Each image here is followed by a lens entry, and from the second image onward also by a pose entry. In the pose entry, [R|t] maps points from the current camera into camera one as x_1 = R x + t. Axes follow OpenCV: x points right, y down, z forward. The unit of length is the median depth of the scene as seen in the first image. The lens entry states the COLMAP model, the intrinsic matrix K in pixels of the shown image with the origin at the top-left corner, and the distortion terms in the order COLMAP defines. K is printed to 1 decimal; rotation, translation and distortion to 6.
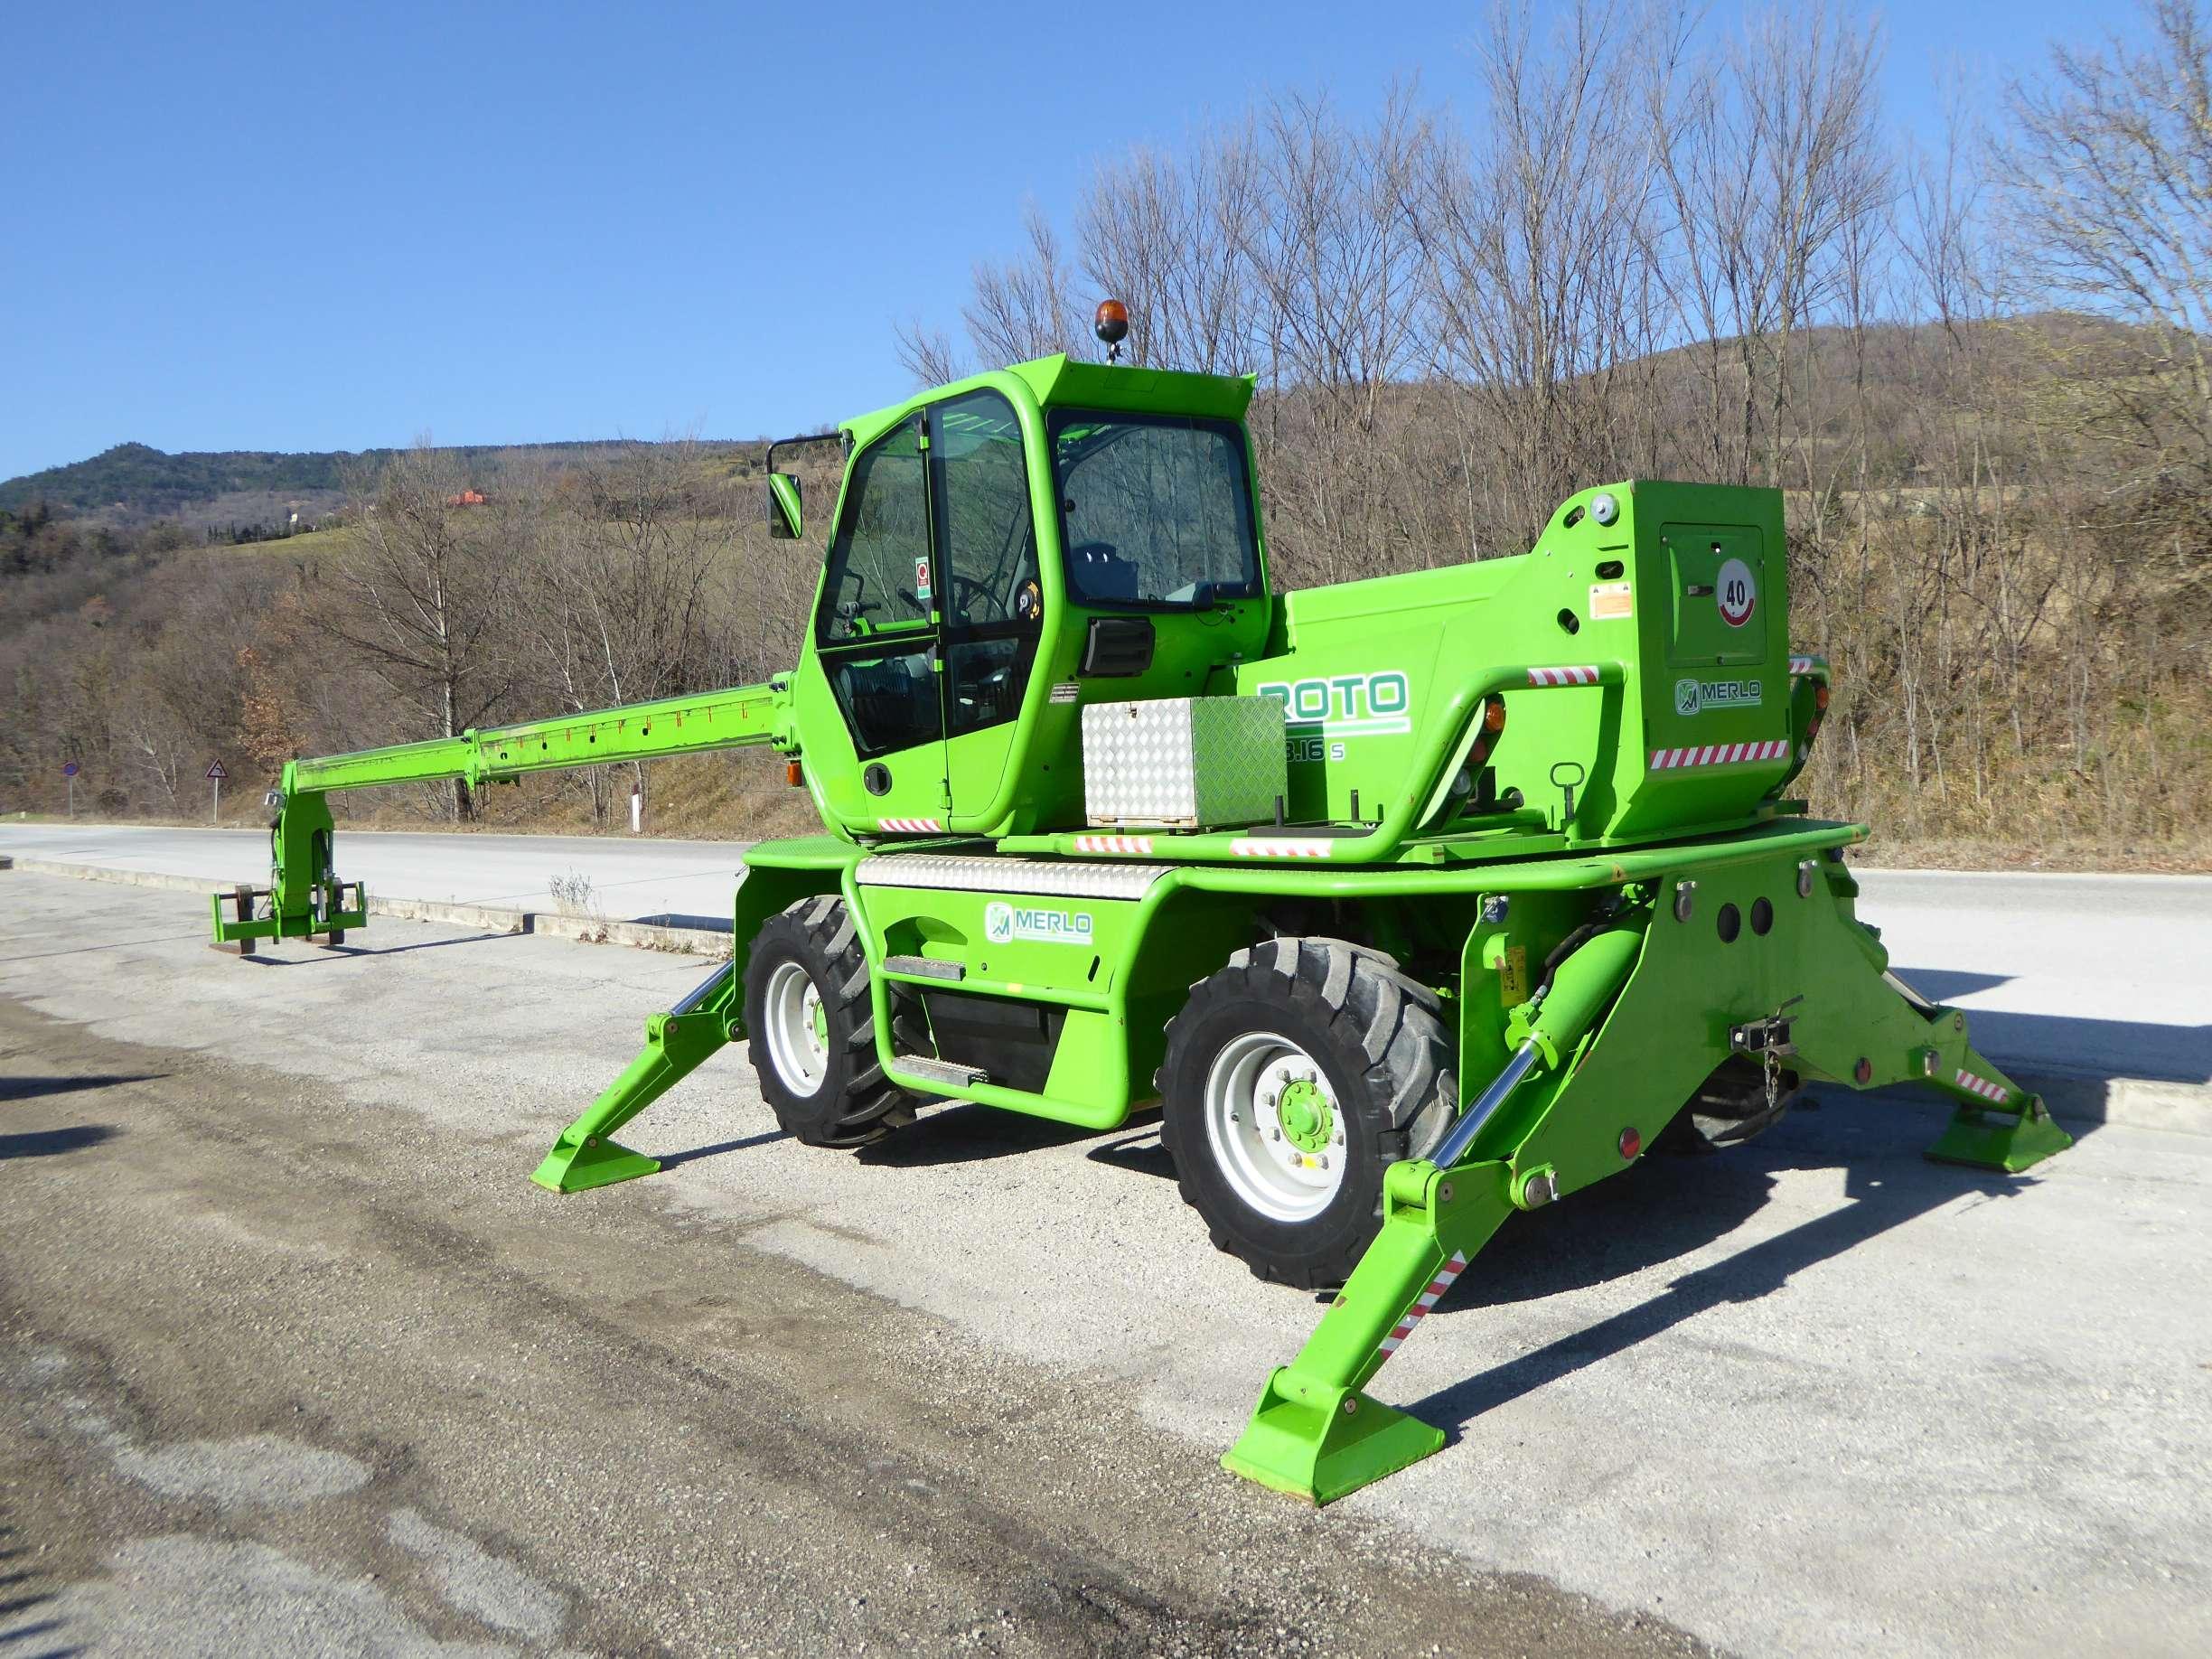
lens RADIAL K [[1899.8, 0, 1106.0], [0, 1899.8, 829.5], [0, 0, 1]] dist [0.000616, -0.001583]
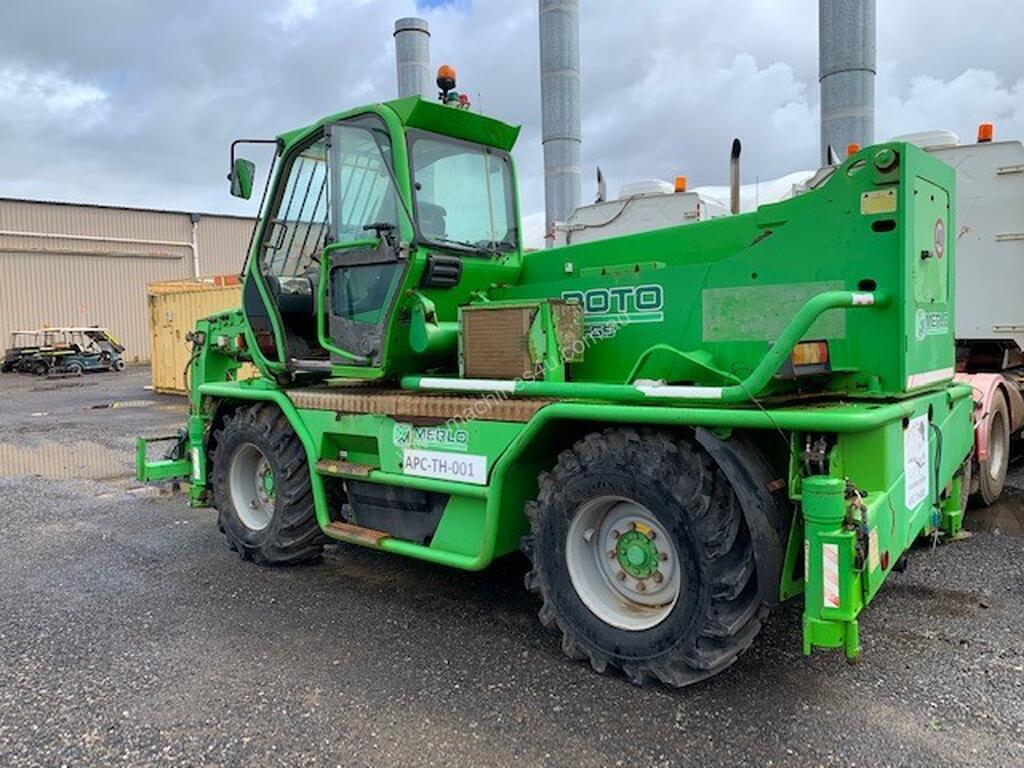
lens RADIAL K [[879.5, 0, 512.0], [0, 879.5, 384.0], [0, 0, 1]] dist [0.000616, -0.001583]
pose [[0.969983, 0.005559, 0.243111, -0.153710], [-0.005477, 0.999984, -0.001014, 0.005646], [-0.243112, -0.000348, 0.969998, 0.273961]]
